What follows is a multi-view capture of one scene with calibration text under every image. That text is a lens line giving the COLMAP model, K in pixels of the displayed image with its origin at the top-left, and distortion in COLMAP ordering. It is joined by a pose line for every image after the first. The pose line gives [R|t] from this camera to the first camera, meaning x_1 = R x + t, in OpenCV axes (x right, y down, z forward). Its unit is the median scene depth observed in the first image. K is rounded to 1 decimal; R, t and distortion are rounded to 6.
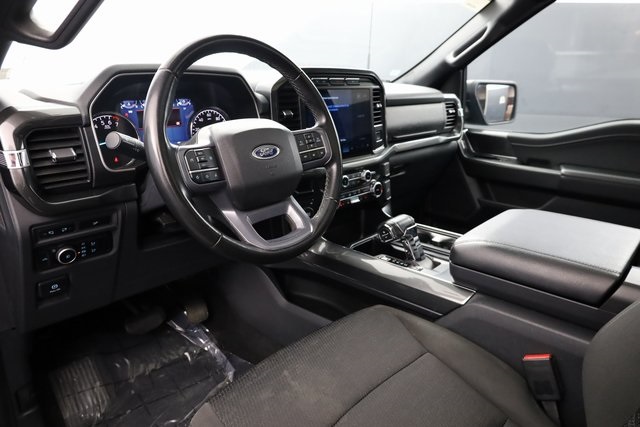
lens RADIAL K [[435.0, 0, 318.3], [0, 435.0, 216.5], [0, 0, 1]] dist [0.025630, -0.004962]
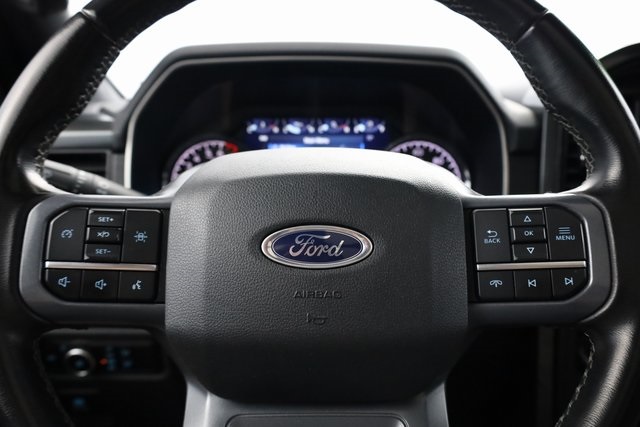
lens RADIAL K [[536.9, 0, 318.9], [0, 536.9, 209.3], [0, 0, 1]] dist [0.002882, 0.001999]
pose [[0.665981, 0.113557, -0.737275, 0.149519], [-0.231697, 0.970952, -0.059744, -0.132361], [0.709074, 0.210613, 0.672946, 0.637791]]
